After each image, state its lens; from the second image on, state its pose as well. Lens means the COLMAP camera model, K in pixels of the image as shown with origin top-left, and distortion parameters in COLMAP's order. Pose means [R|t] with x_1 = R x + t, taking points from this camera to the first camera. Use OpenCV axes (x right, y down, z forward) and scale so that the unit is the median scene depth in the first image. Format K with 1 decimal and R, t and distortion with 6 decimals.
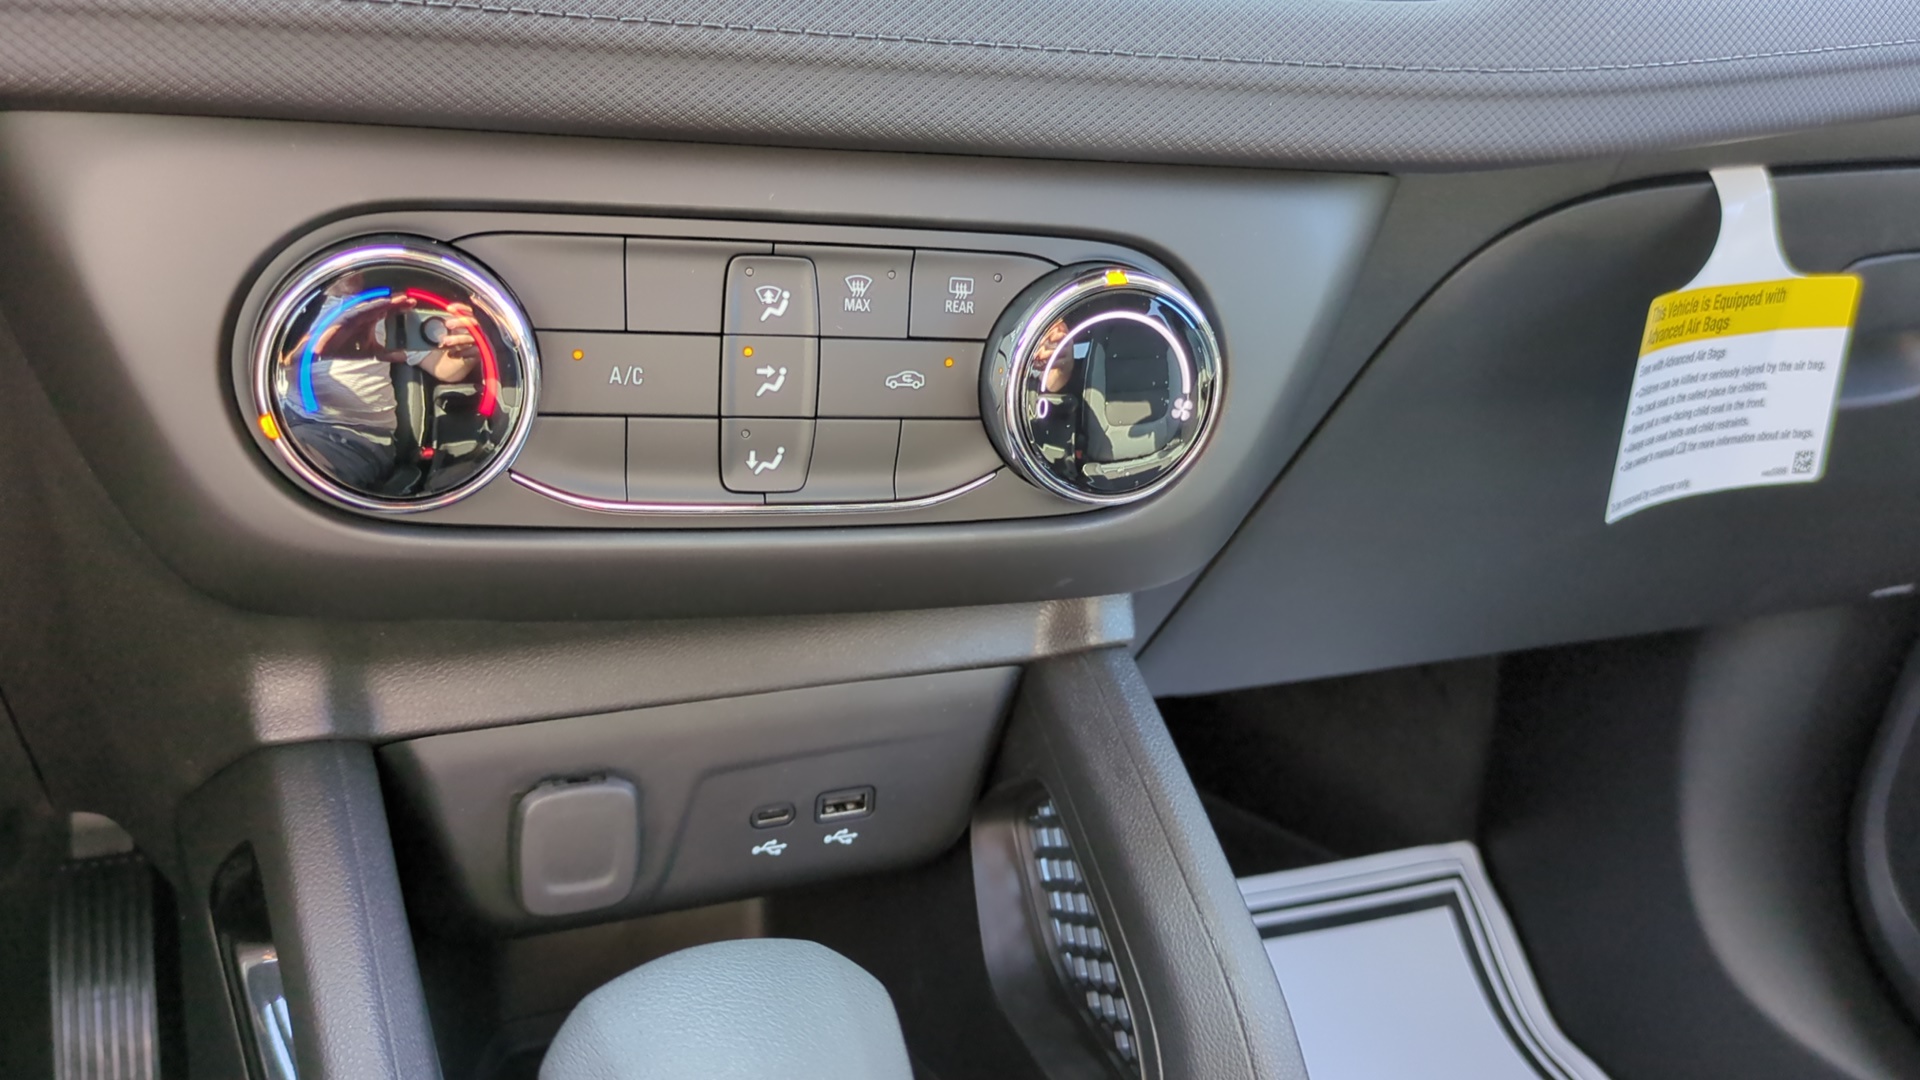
lens RADIAL K [[1544.0, 0, 918.5], [0, 1544.0, 471.3], [0, 0, 1]] dist [0.071266, -0.136838]
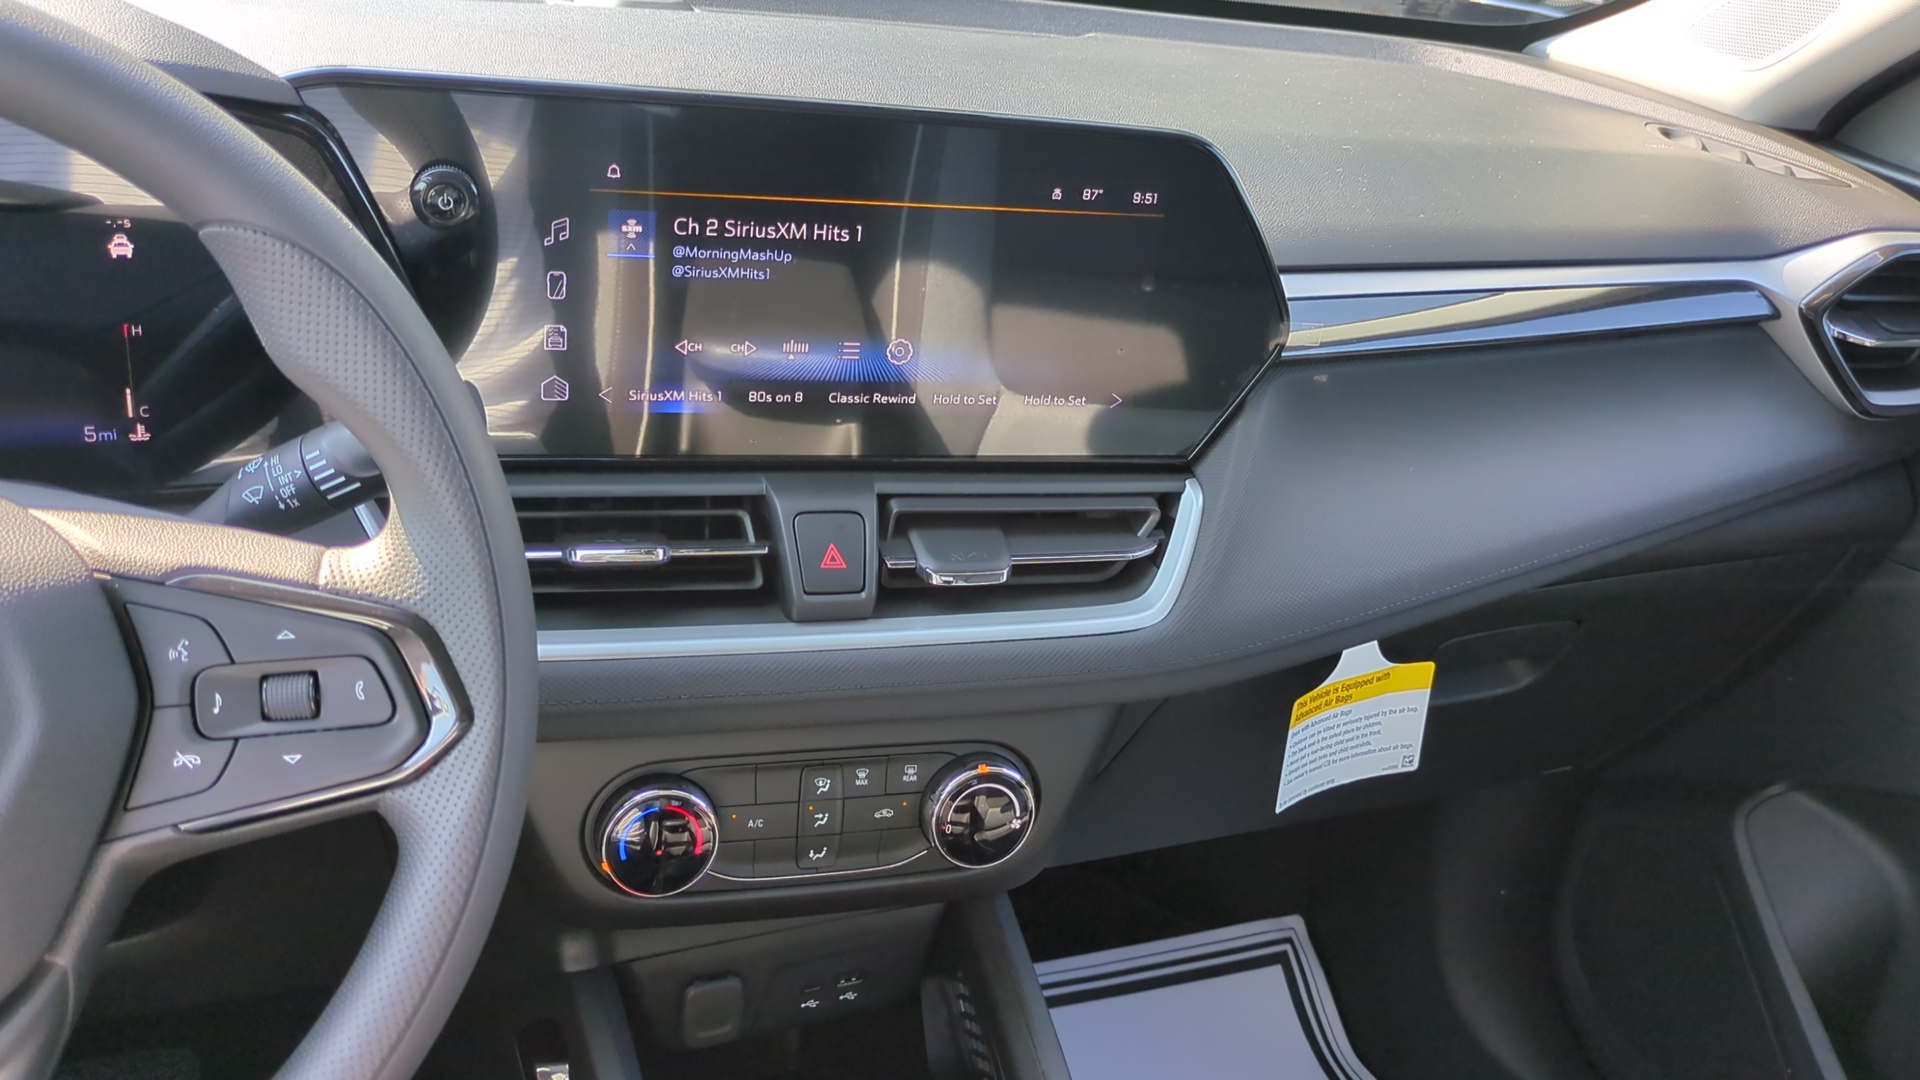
lens RADIAL K [[1596.8, 0, 958.1], [0, 1596.8, 517.7], [0, 0, 1]] dist [0.068928, -0.168035]
pose [[0.999386, 0.005460, 0.034599, 0.010509], [-0.007473, 0.998270, 0.058313, -0.425666], [-0.034220, -0.058536, 0.997699, -0.836646]]
